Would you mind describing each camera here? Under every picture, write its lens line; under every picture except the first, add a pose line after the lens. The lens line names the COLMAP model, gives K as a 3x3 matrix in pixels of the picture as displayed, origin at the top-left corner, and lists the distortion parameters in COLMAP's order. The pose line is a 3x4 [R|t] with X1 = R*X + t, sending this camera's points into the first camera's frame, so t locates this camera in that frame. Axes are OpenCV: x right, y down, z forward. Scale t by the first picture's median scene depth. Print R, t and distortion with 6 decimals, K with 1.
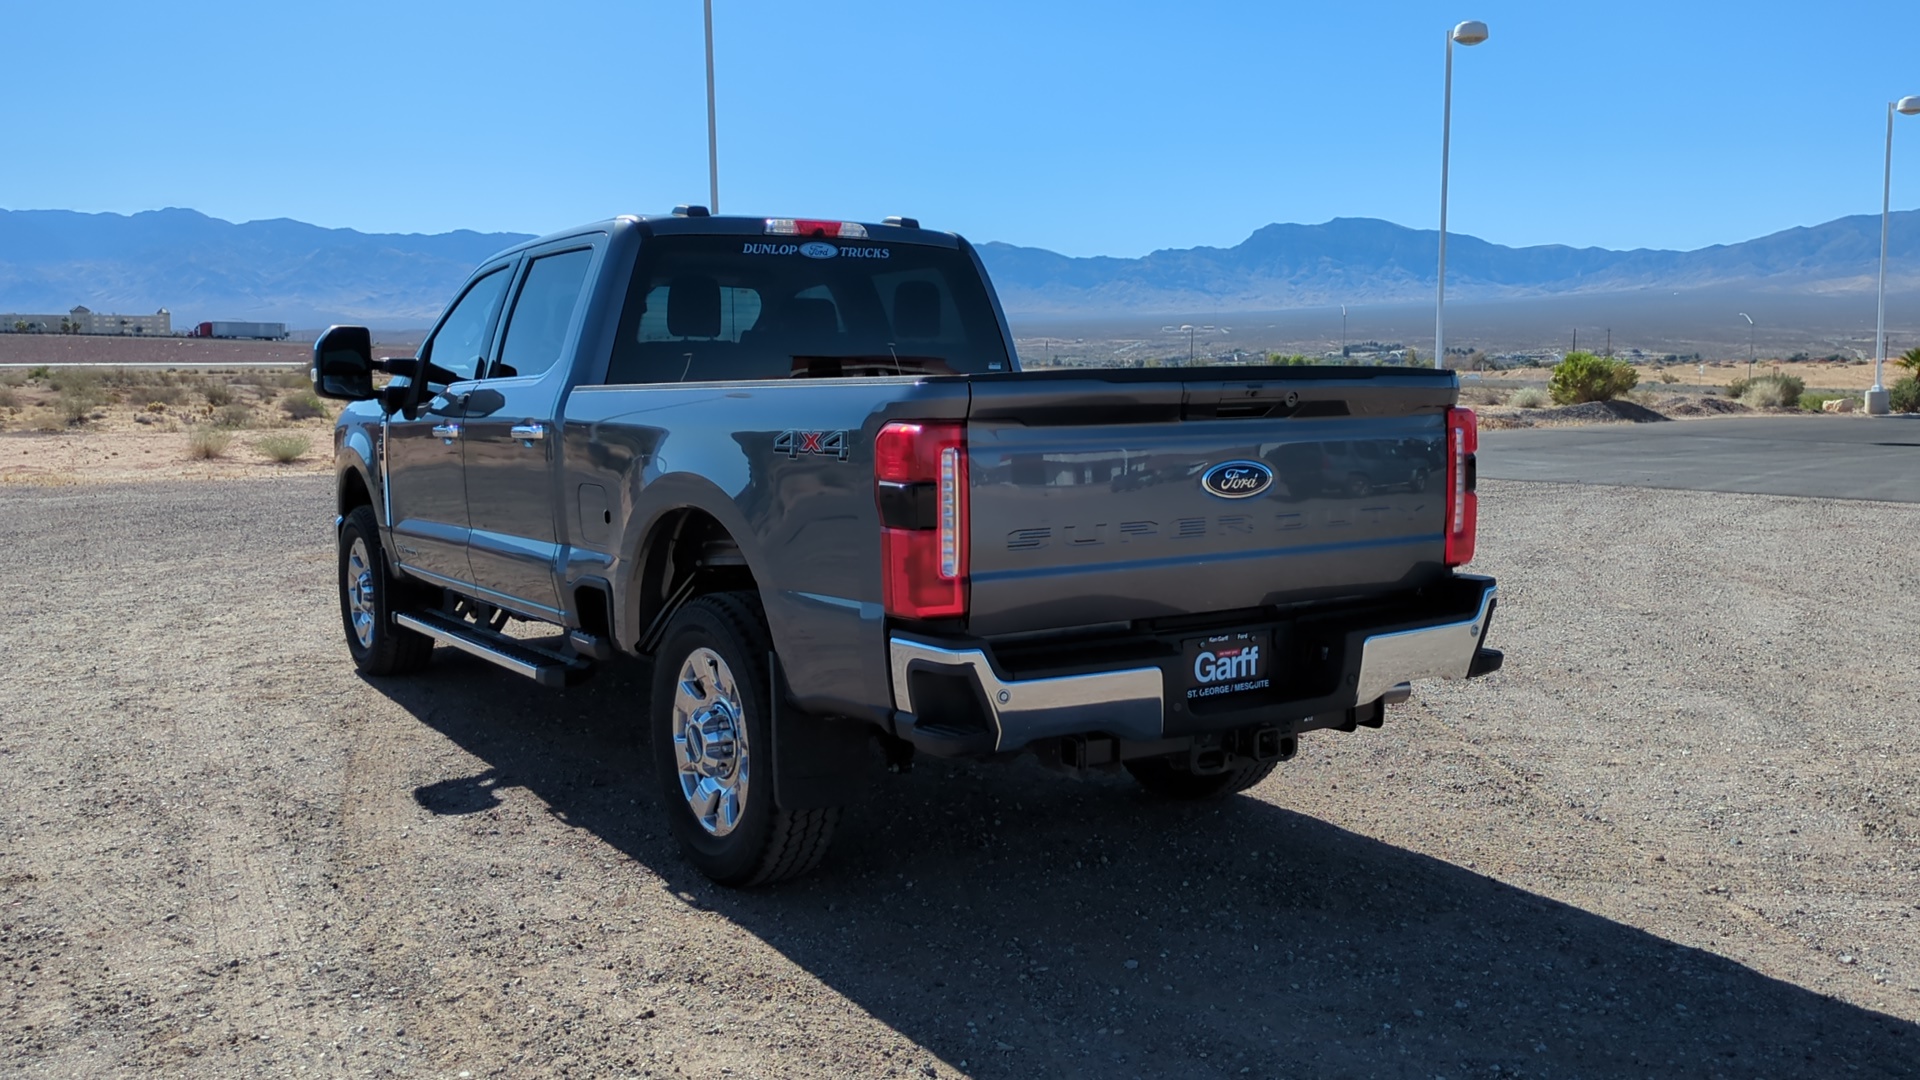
lens RADIAL K [[1649.8, 0, 977.1], [0, 1649.8, 530.4], [0, 0, 1]] dist [0.077552, -0.113396]
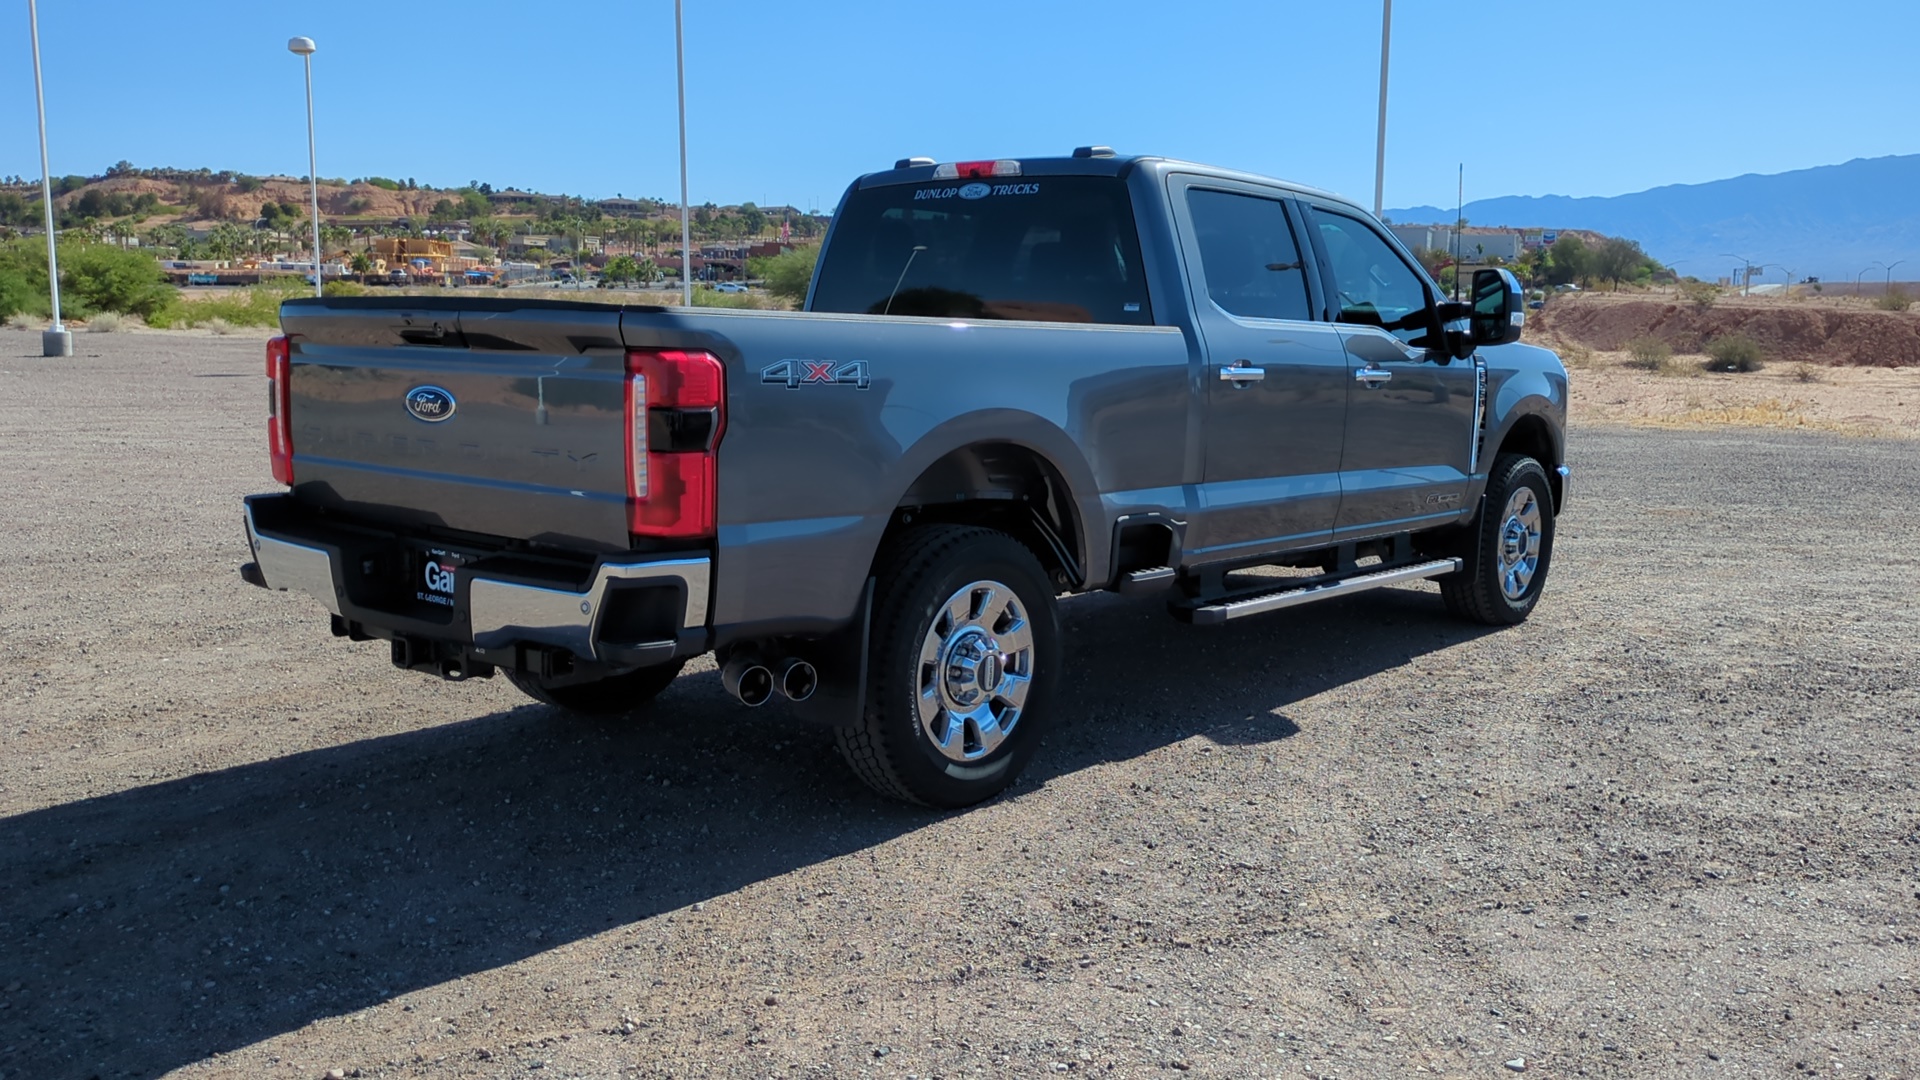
lens RADIAL K [[1649.8, 0, 977.1], [0, 1649.8, 530.4], [0, 0, 1]] dist [0.077552, -0.113396]
pose [[0.288875, 0.132691, -0.948127, 1.247729], [-0.108579, 0.988499, 0.105259, -0.098084], [0.951190, 0.072540, 0.299960, 0.993229]]
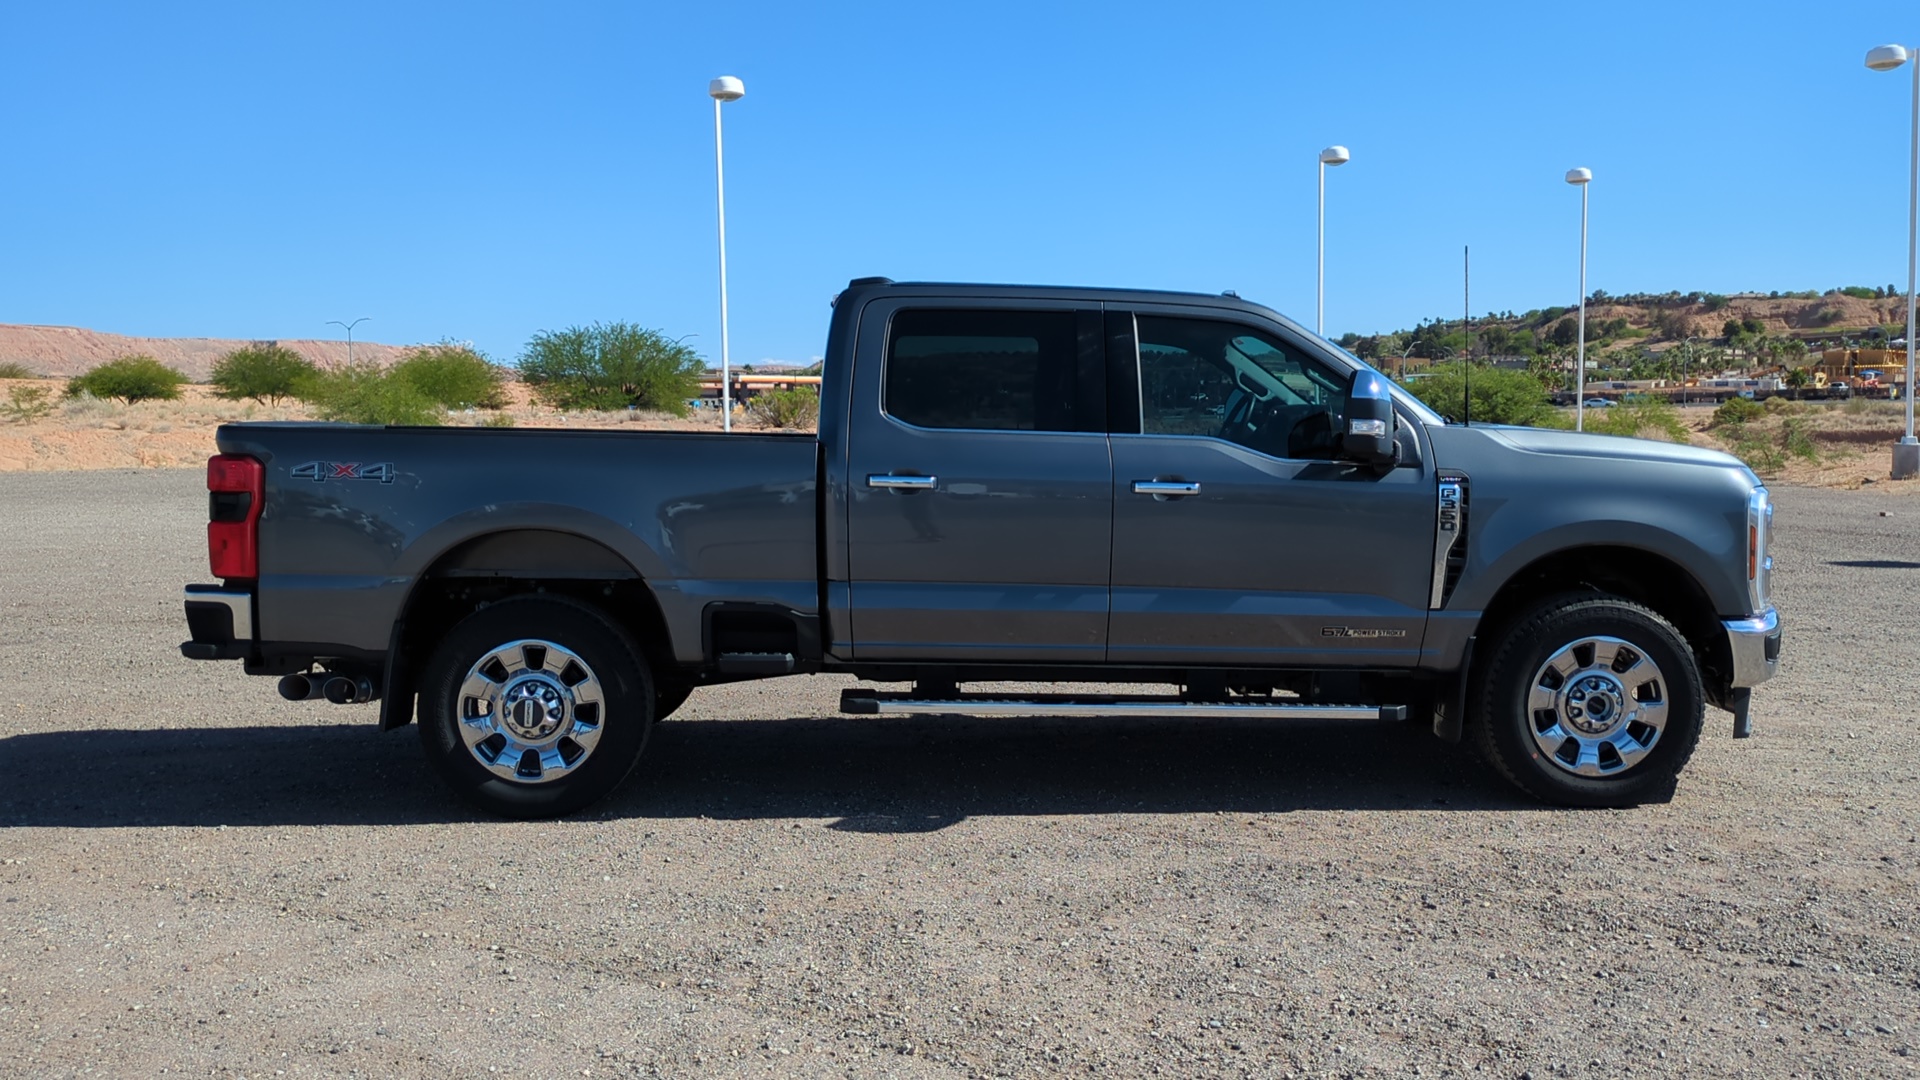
lens RADIAL K [[1649.8, 0, 977.1], [0, 1649.8, 530.4], [0, 0, 1]] dist [0.077552, -0.113396]
pose [[-0.512493, 0.061650, -0.856476, 1.202380], [-0.082081, 0.989335, 0.120329, -0.239607], [0.854759, 0.131968, -0.501967, 2.355046]]
